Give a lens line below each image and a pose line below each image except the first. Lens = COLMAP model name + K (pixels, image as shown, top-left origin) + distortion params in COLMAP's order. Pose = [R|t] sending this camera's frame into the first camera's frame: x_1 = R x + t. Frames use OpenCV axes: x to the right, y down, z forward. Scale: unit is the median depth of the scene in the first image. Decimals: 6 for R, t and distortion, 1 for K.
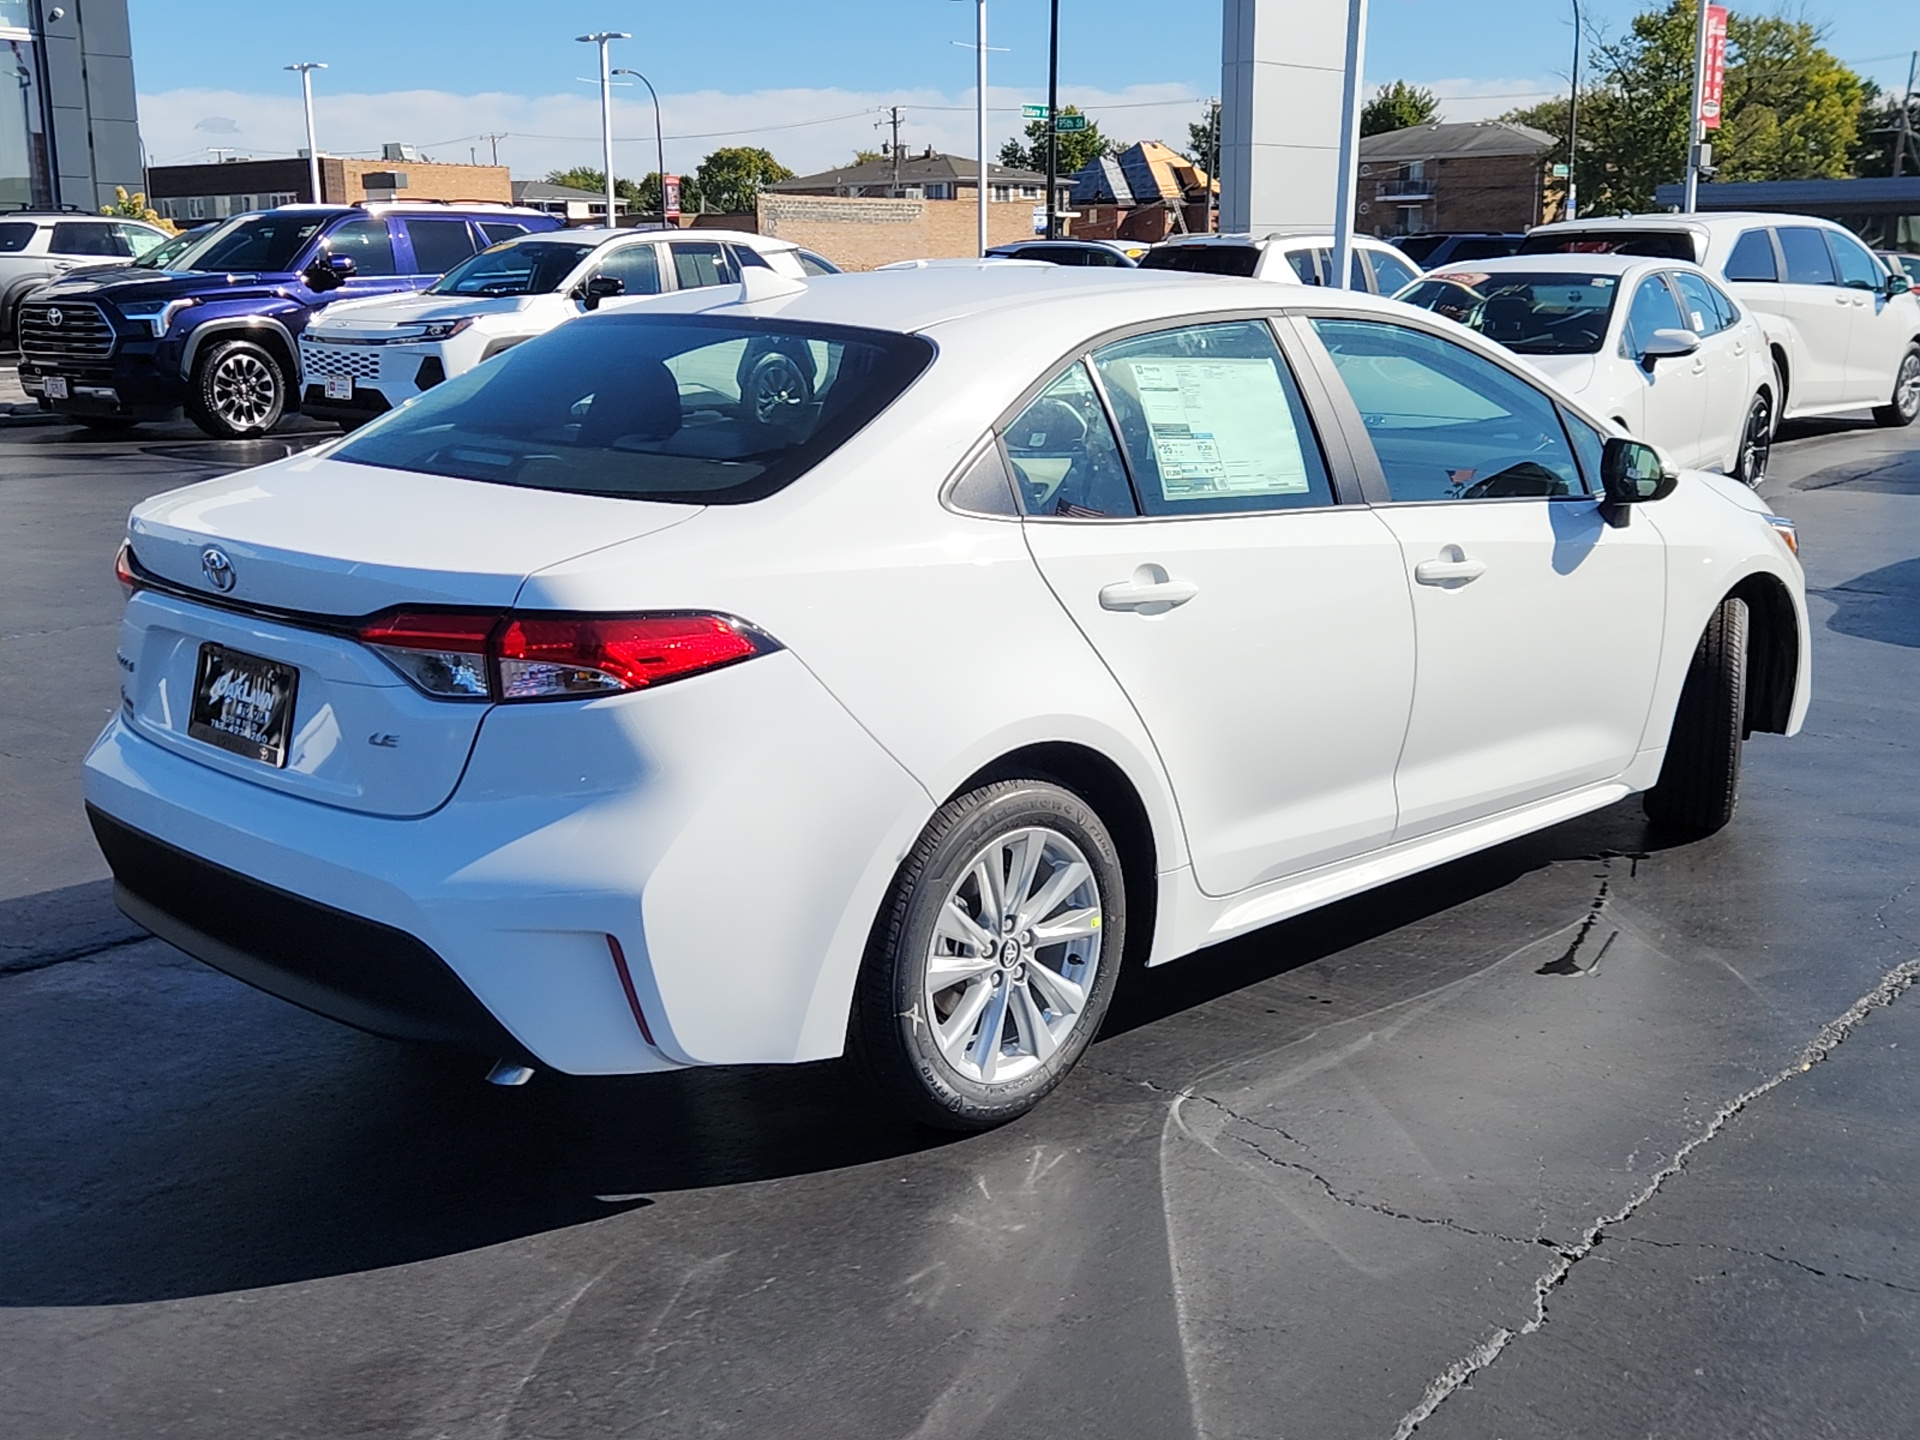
lens RADIAL K [[2133.9, 0, 960.0], [0, 2133.9, 720.0], [0, 0, 1]] dist [0.035145, -0.056374]
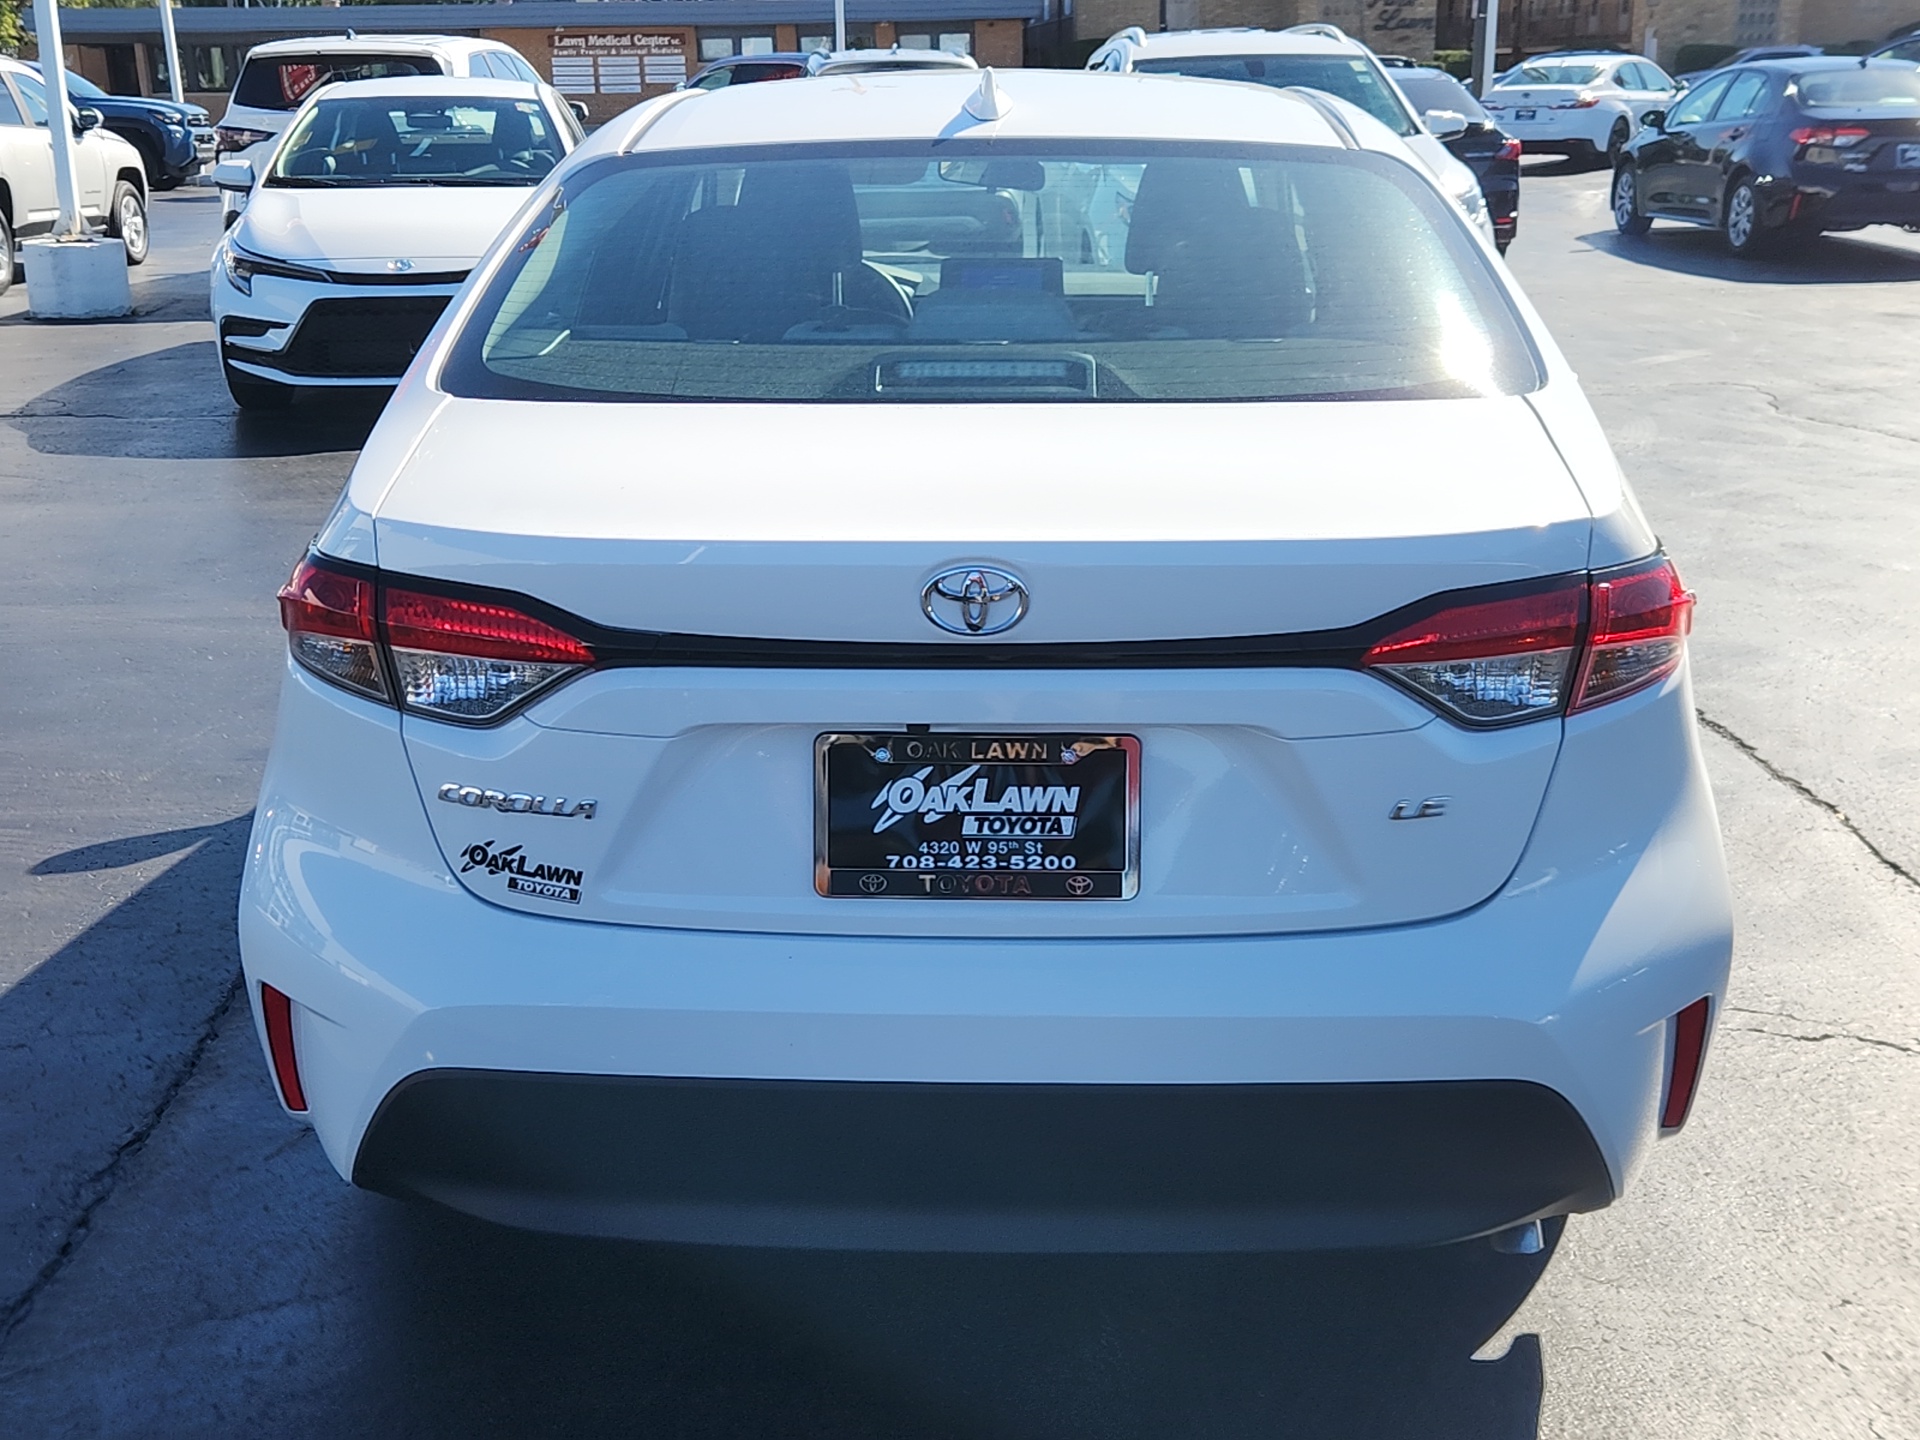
lens RADIAL K [[2133.9, 0, 960.0], [0, 2133.9, 720.0], [0, 0, 1]] dist [0.035145, -0.056374]
pose [[0.734759, -0.212877, 0.644059, -0.769547], [0.156055, 0.977061, 0.144911, -0.129633], [-0.660133, -0.005966, 0.751125, 0.612956]]
